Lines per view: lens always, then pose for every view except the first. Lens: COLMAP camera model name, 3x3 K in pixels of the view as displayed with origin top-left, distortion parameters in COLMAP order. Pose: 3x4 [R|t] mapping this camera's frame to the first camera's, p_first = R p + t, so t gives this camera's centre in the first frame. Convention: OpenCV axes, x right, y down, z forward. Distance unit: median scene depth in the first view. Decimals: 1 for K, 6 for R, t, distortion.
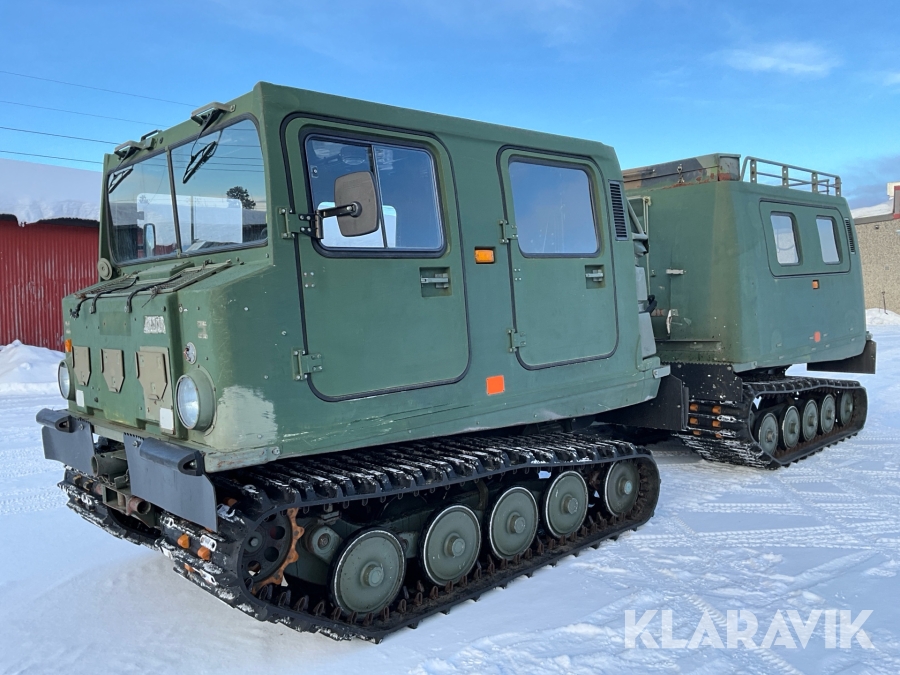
lens RADIAL K [[736.9, 0, 450.0], [0, 736.9, 337.5], [0, 0, 1]] dist [0.080690, -0.161543]
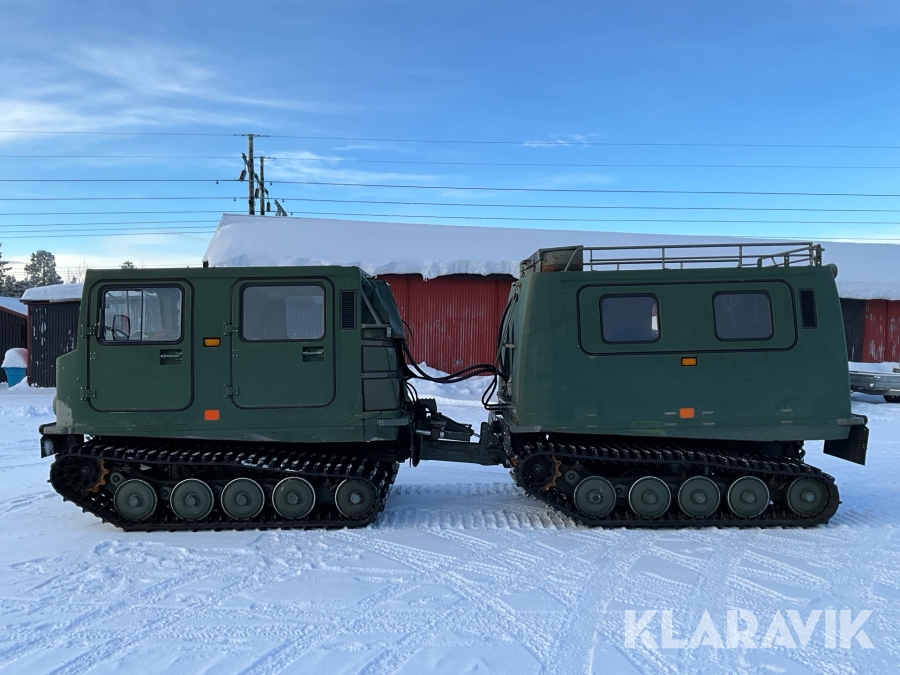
lens RADIAL K [[736.9, 0, 450.0], [0, 736.9, 337.5], [0, 0, 1]] dist [0.080690, -0.161543]
pose [[0.736275, 0.034035, -0.675826, 1.673012], [-0.055460, 0.998409, -0.010140, -0.134739], [0.674406, 0.044947, 0.736991, 0.055625]]
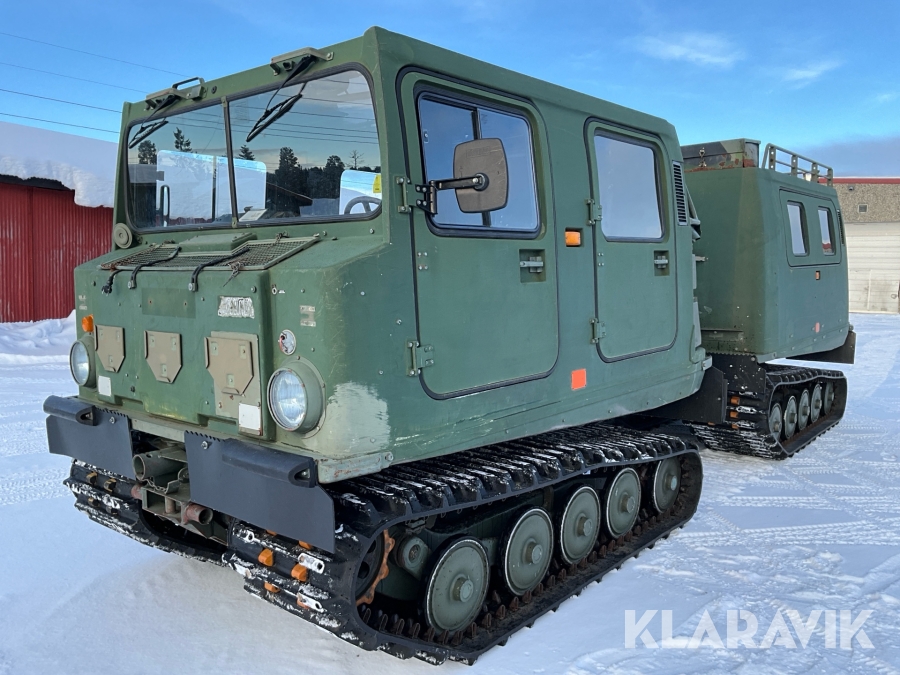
lens RADIAL K [[736.9, 0, 450.0], [0, 736.9, 337.5], [0, 0, 1]] dist [0.080690, -0.161543]
pose [[0.993285, 0.022347, 0.113512, -0.202050], [-0.026251, 0.999110, 0.033022, -0.013670], [-0.112673, -0.035780, 0.992988, 0.101554]]
